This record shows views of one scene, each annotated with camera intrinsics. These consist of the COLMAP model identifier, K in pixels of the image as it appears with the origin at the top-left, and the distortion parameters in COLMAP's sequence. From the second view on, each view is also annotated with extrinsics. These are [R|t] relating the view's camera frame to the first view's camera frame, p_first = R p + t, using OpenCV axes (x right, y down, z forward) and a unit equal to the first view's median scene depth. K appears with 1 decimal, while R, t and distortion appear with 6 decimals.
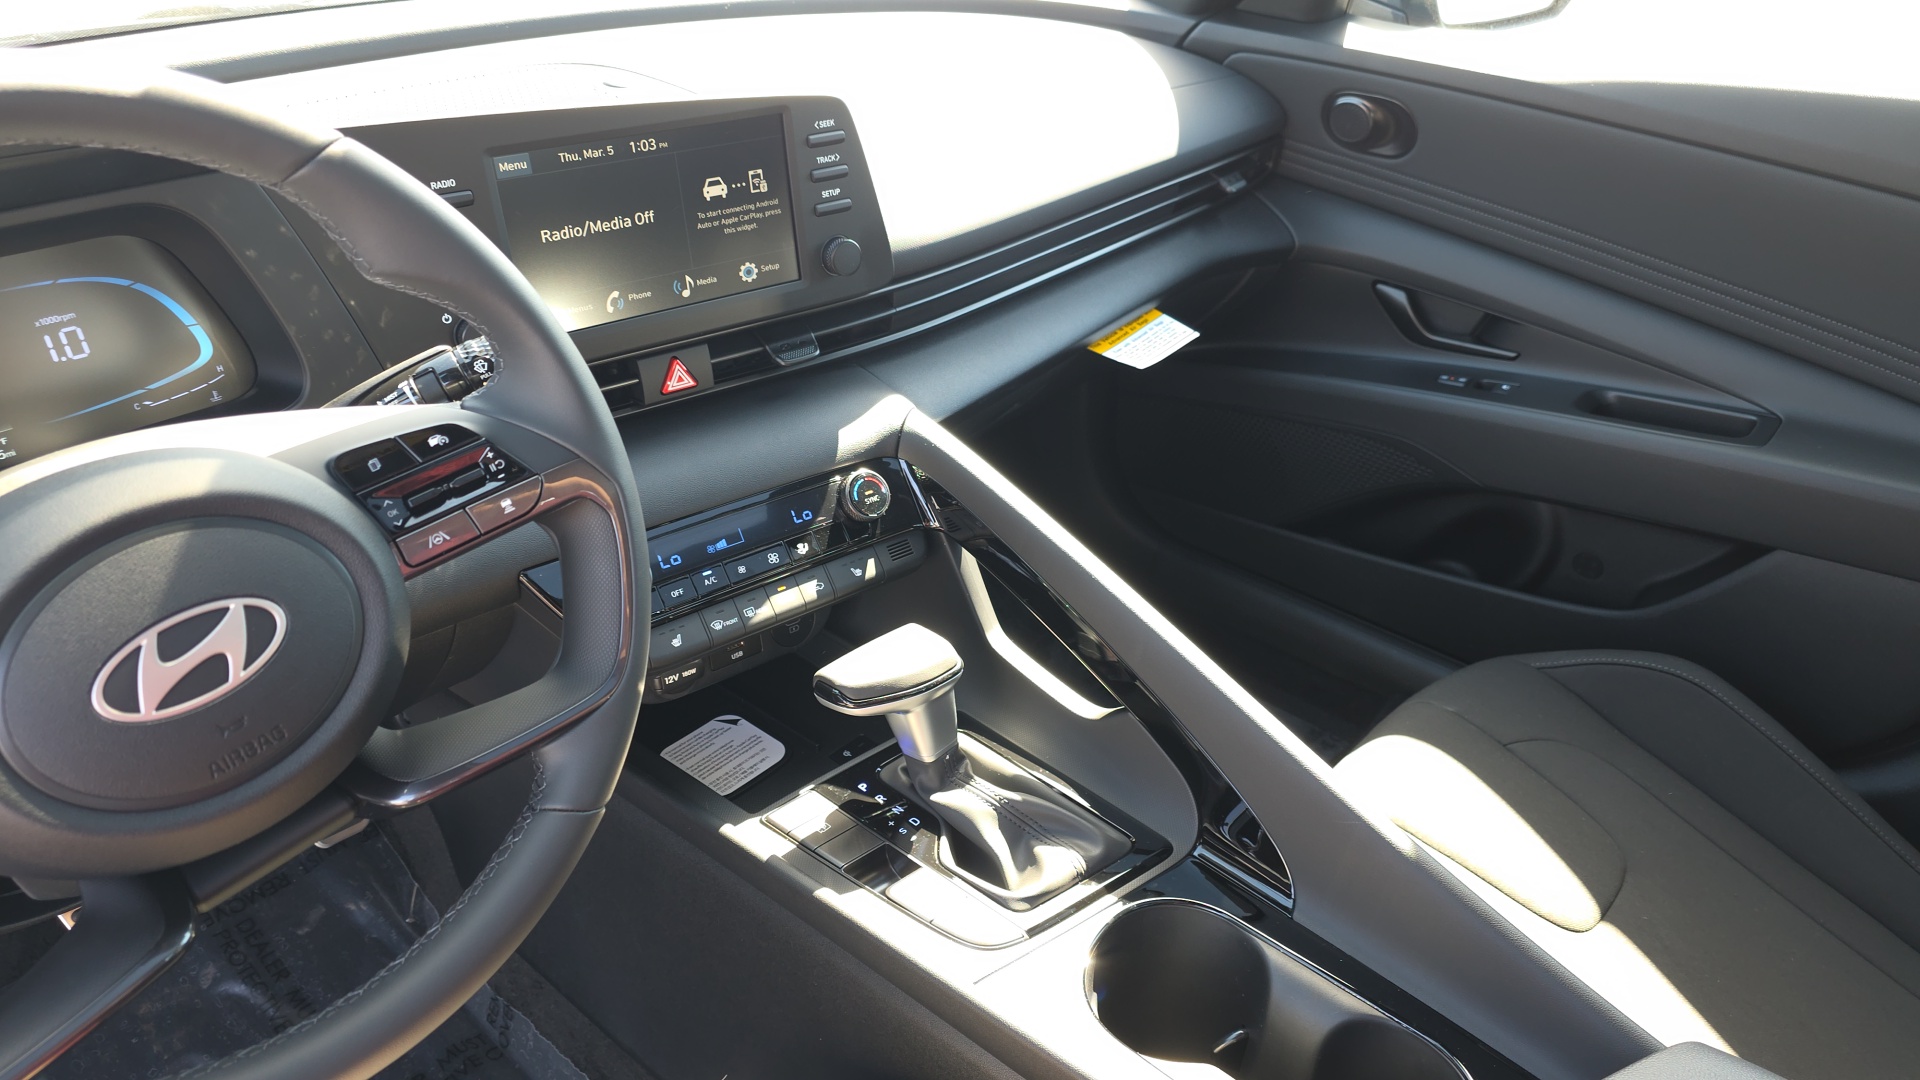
lens RADIAL K [[1305.7, 0, 963.2], [0, 1305.7, 527.4], [0, 0, 1]] dist [0.051990, -0.062738]
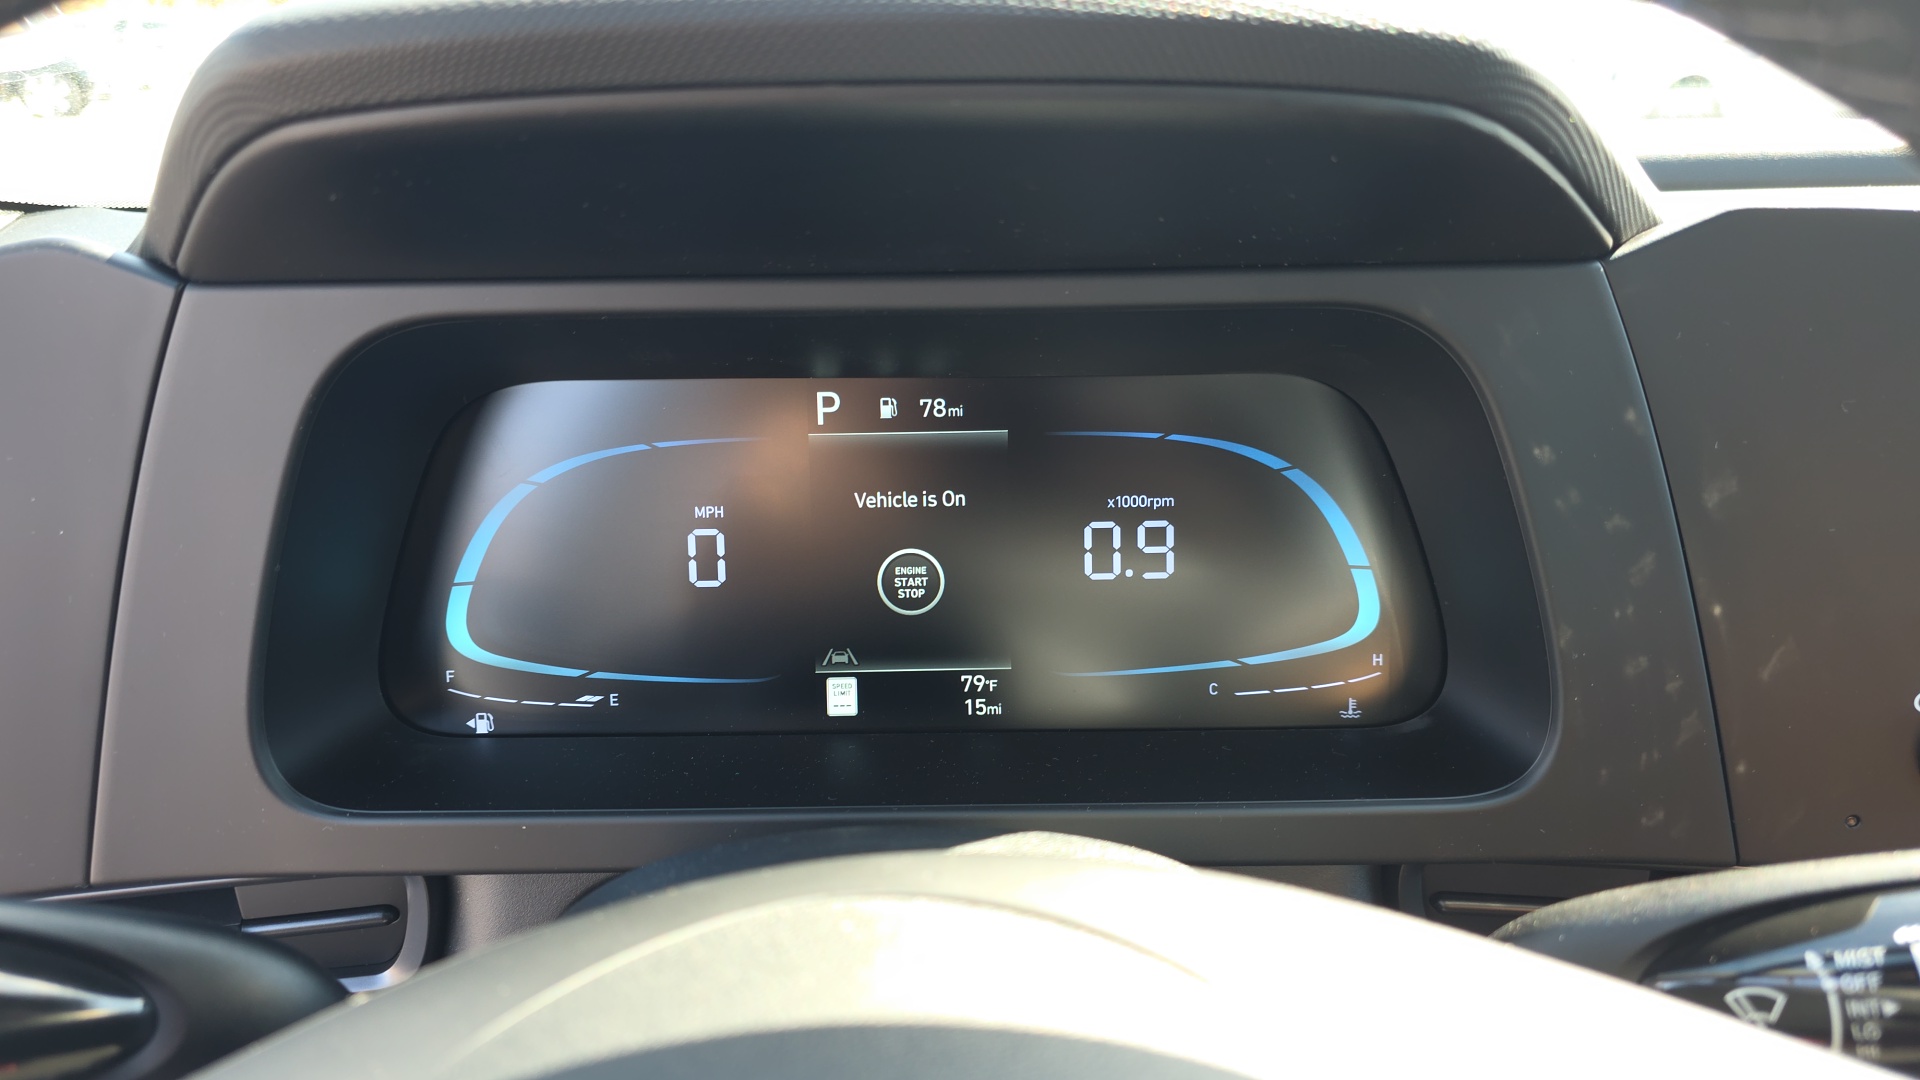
lens RADIAL K [[1305.7, 0, 944.1], [0, 1305.7, 503.7], [0, 0, 1]] dist [0.051990, -0.062738]
pose [[0.668995, 0.213321, -0.711997, -0.274876], [-0.347532, 0.936542, -0.045945, -0.079764], [0.657014, 0.278179, 0.700678, 0.436051]]
